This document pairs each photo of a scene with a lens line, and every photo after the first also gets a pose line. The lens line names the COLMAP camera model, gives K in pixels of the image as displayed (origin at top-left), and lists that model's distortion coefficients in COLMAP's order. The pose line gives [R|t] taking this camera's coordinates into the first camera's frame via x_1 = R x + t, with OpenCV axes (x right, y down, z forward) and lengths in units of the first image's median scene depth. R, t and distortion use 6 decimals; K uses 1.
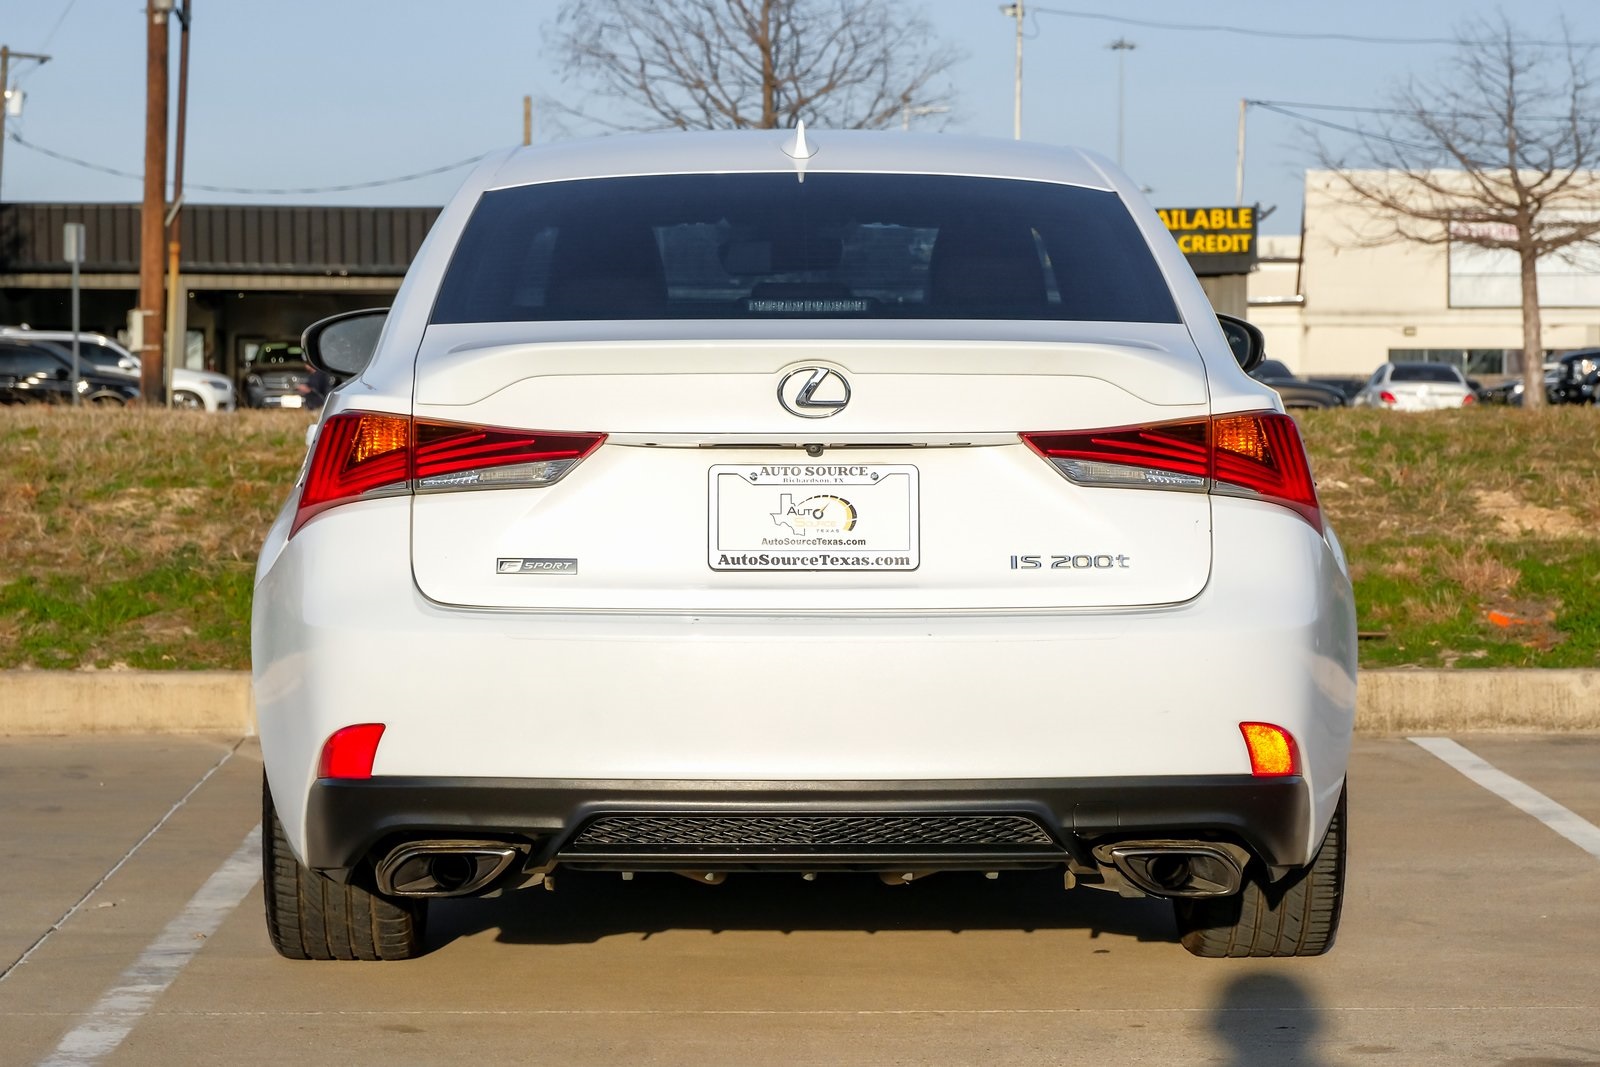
lens RADIAL K [[4104.1, 0, 800.0], [0, 4104.1, 533.5], [0, 0, 1]] dist [0.005773, 0.733618]
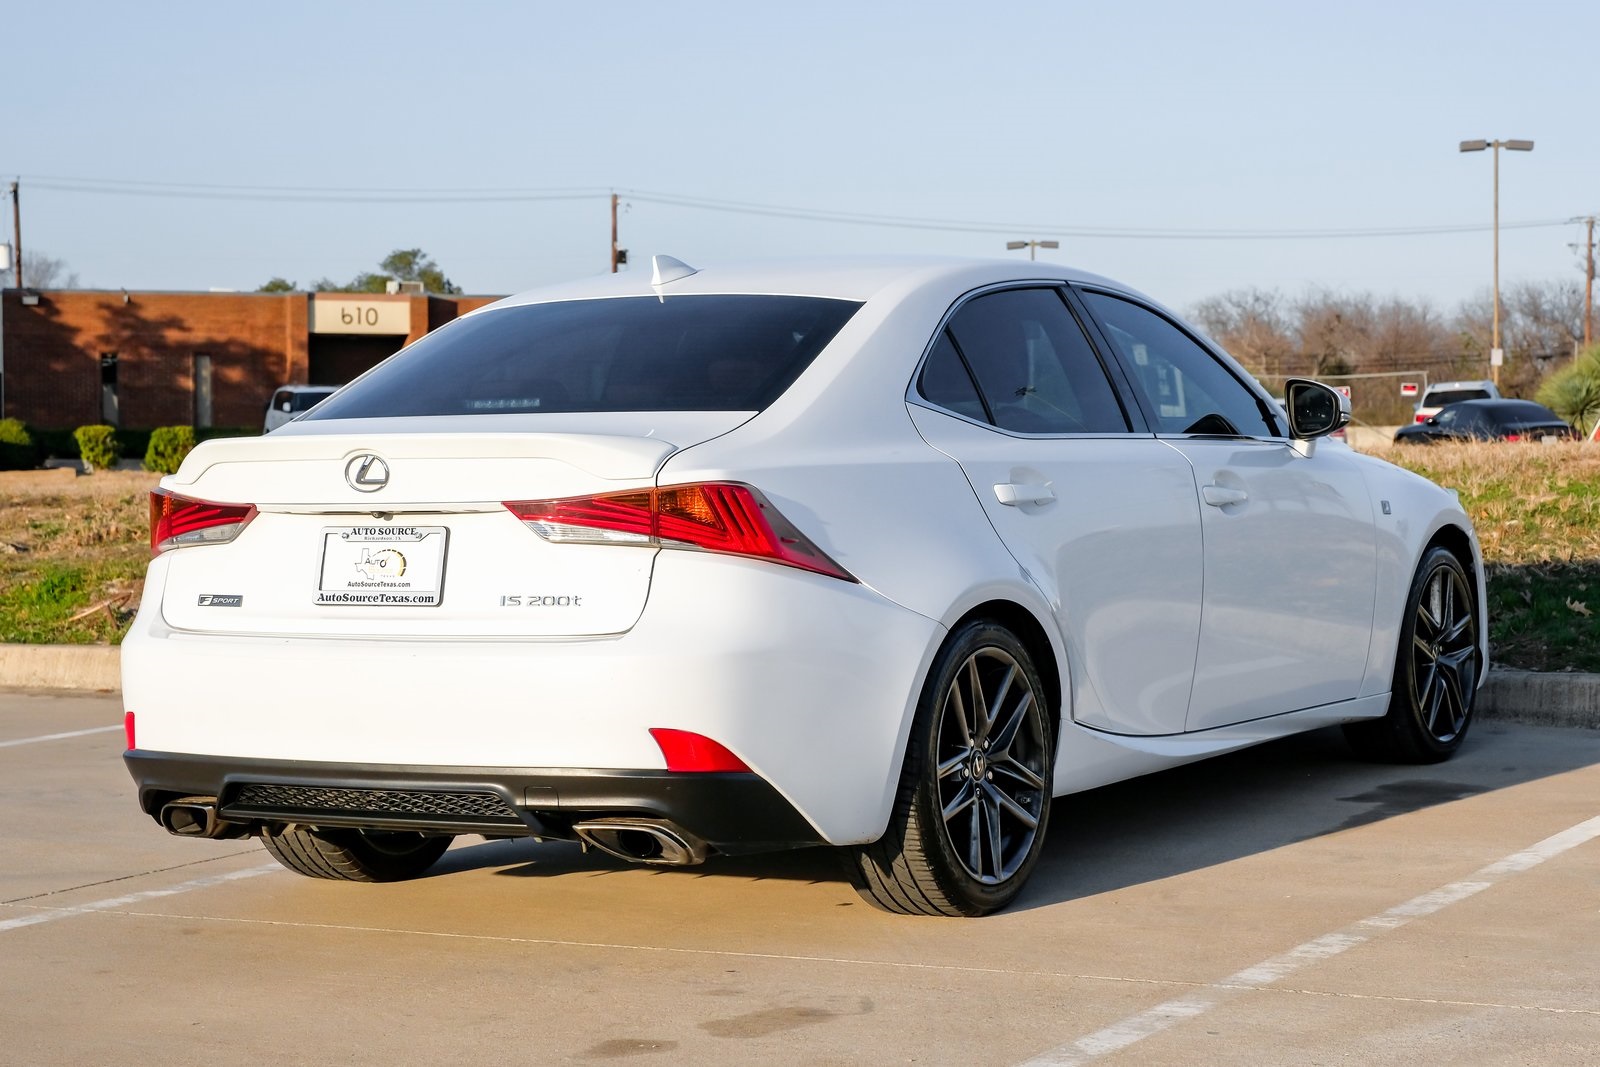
lens RADIAL K [[3197.0, 0, 800.0], [0, 3197.0, 533.5], [0, 0, 1]] dist [0.046885, 0.345299]
pose [[0.870179, -0.001900, -0.492732, 0.636163], [0.002457, 0.999997, 0.000484, -0.014722], [0.492730, -0.001632, 0.870181, 0.159358]]
